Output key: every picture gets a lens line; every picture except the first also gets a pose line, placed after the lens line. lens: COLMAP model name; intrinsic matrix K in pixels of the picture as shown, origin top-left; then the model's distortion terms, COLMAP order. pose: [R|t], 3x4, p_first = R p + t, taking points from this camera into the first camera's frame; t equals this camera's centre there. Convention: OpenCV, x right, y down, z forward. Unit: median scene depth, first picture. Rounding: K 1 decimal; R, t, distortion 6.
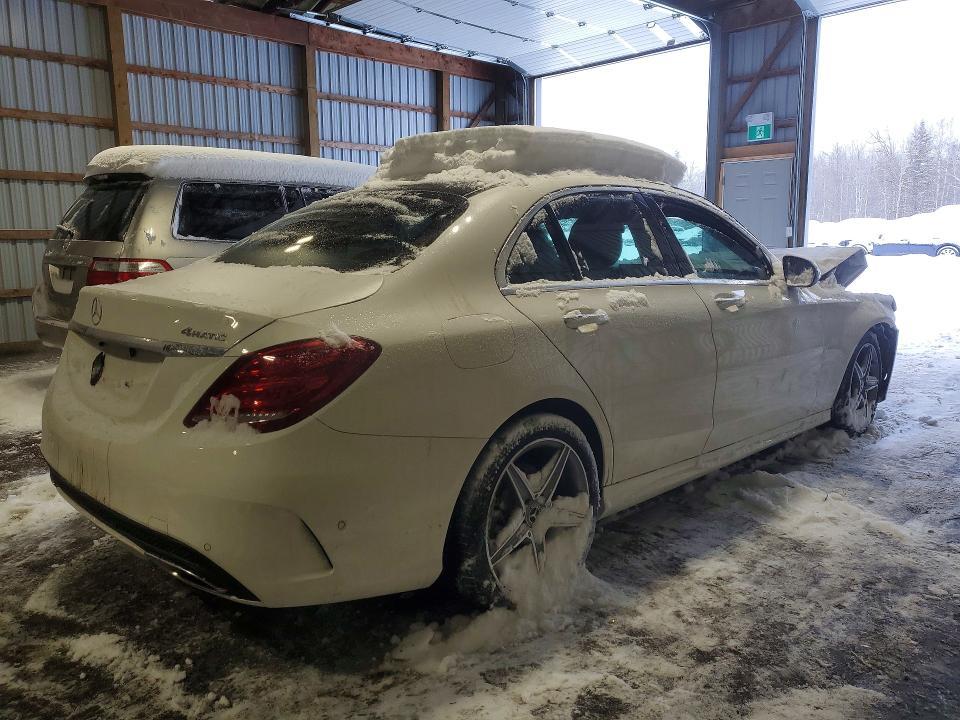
lens RADIAL K [[743.4, 0, 459.5], [0, 743.4, 355.5], [0, 0, 1]] dist [0.033126, -0.000428]
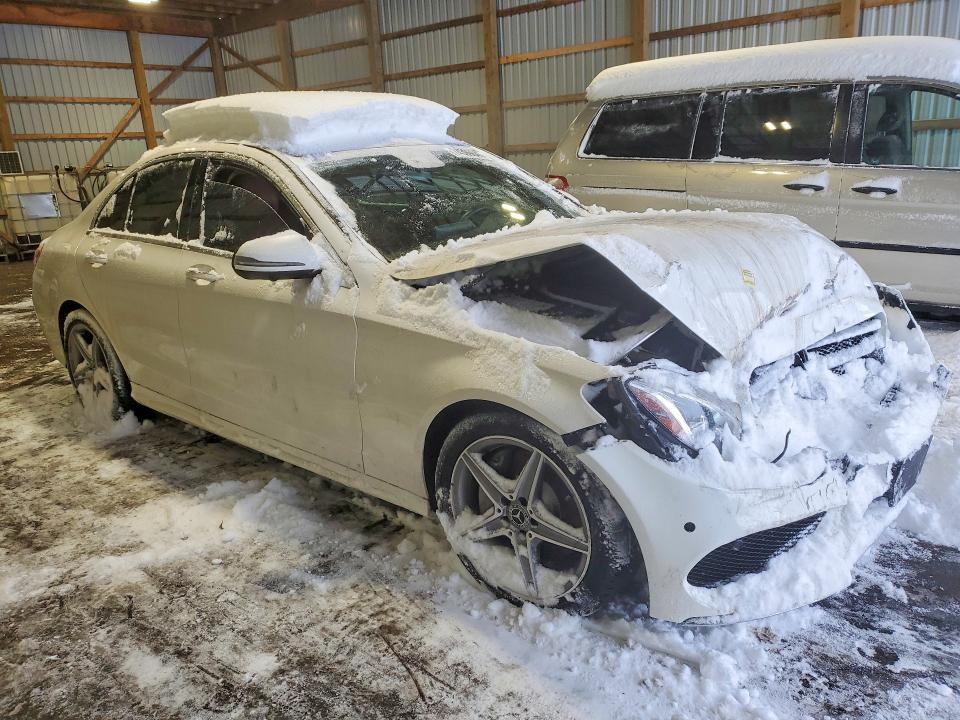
lens RADIAL K [[743.4, 0, 459.5], [0, 743.4, 355.5], [0, 0, 1]] dist [0.033126, -0.000428]
pose [[0.084655, 0.279075, -0.956530, 0.908223], [-0.102455, 0.957326, 0.270240, -0.180636], [0.991129, 0.075124, 0.109635, 0.832776]]
